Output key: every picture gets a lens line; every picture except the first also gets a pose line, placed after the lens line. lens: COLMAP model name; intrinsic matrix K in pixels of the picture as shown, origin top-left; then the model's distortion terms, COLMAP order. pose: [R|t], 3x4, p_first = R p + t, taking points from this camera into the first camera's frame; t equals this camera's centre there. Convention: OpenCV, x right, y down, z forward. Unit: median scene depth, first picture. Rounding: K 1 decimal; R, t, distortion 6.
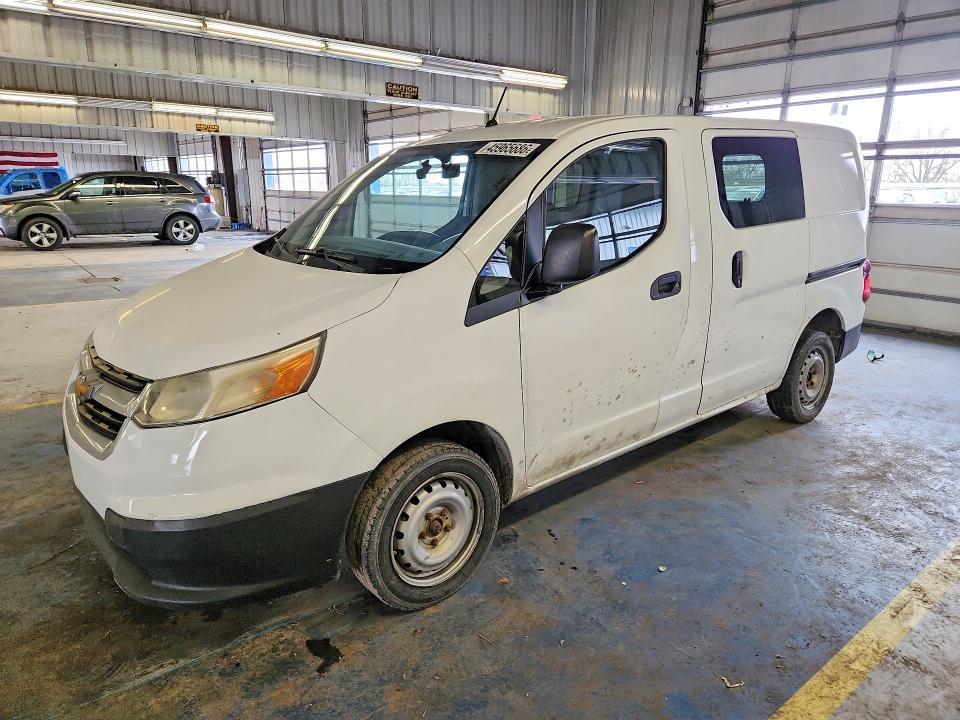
lens RADIAL K [[654.5, 0, 495.4], [0, 654.5, 360.6], [0, 0, 1]] dist [0.053458, -0.002725]
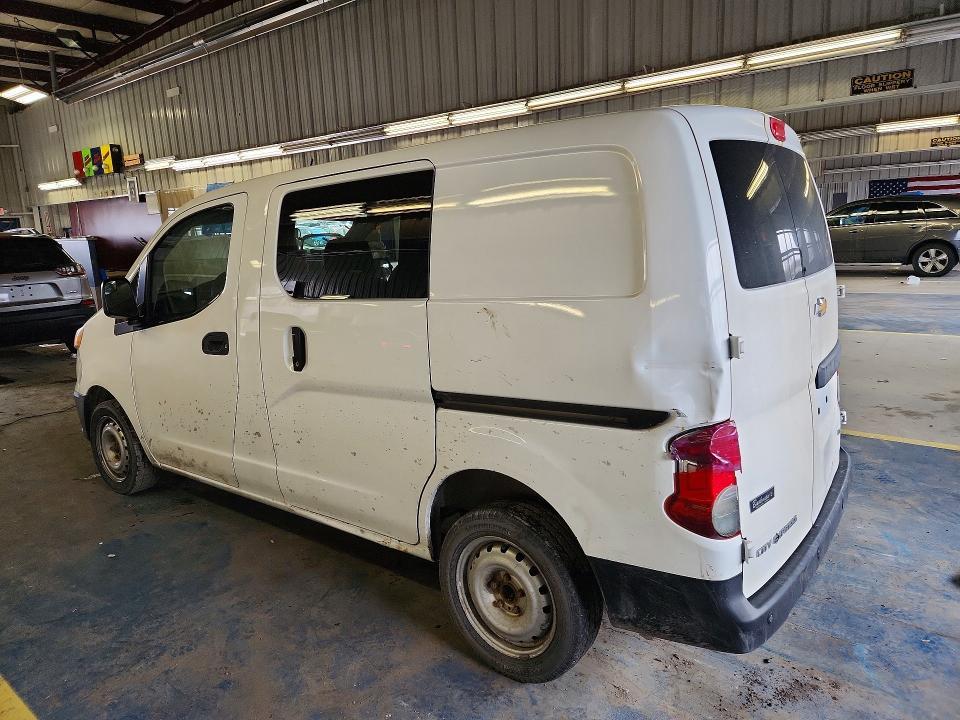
lens RADIAL K [[686.7, 0, 480.0], [0, 686.7, 374.2], [0, 0, 1]] dist [0.000249, 0.001788]
pose [[0.174485, 0.196273, -0.964900, 0.573815], [-0.205493, 0.965614, 0.159258, -0.134538], [0.962978, 0.170492, 0.208818, 0.490123]]
